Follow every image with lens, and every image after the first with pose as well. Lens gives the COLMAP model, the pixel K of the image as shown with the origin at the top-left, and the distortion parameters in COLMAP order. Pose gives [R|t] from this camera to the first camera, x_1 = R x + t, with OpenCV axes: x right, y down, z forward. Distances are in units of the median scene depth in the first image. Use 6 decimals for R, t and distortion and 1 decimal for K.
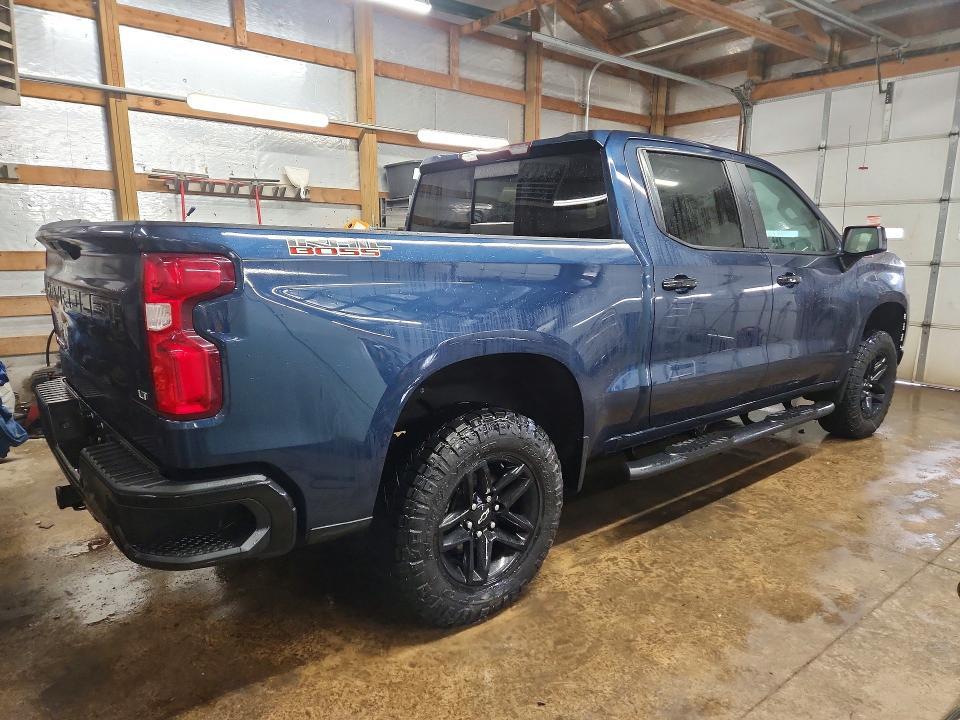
lens RADIAL K [[678.1, 0, 480.1], [0, 678.1, 361.5], [0, 0, 1]] dist [0.008751, -0.001197]
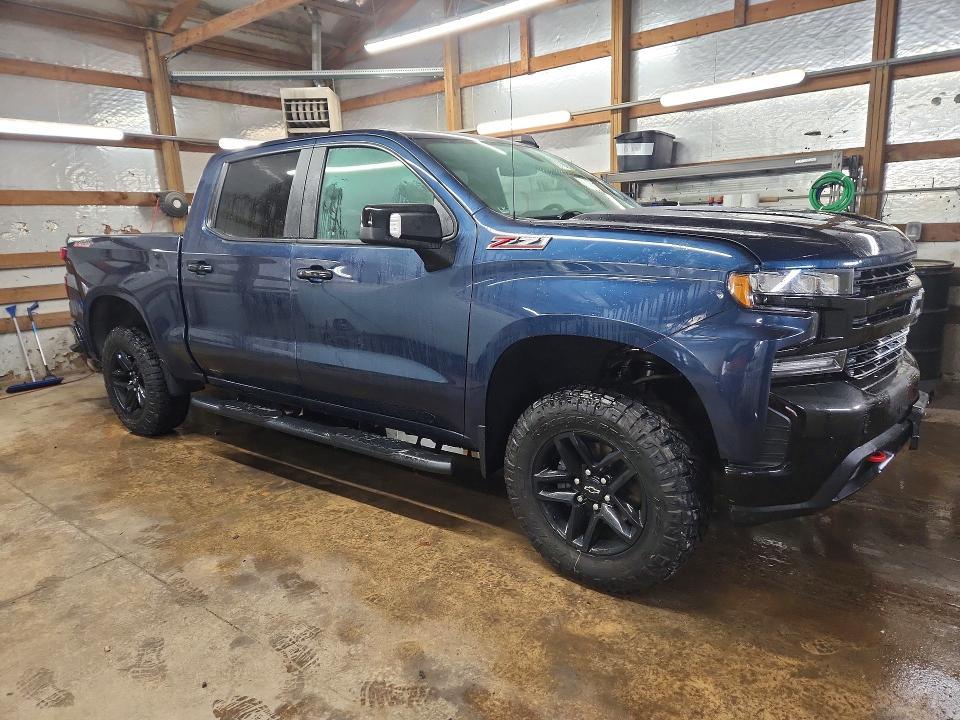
lens RADIAL K [[678.1, 0, 479.7], [0, 678.1, 358.4], [0, 0, 1]] dist [0.008751, -0.001197]
pose [[0.173101, 0.166430, -0.970741, 1.445364], [-0.132786, 0.980564, 0.144435, -0.174062], [0.975912, 0.103899, 0.191836, 1.117540]]
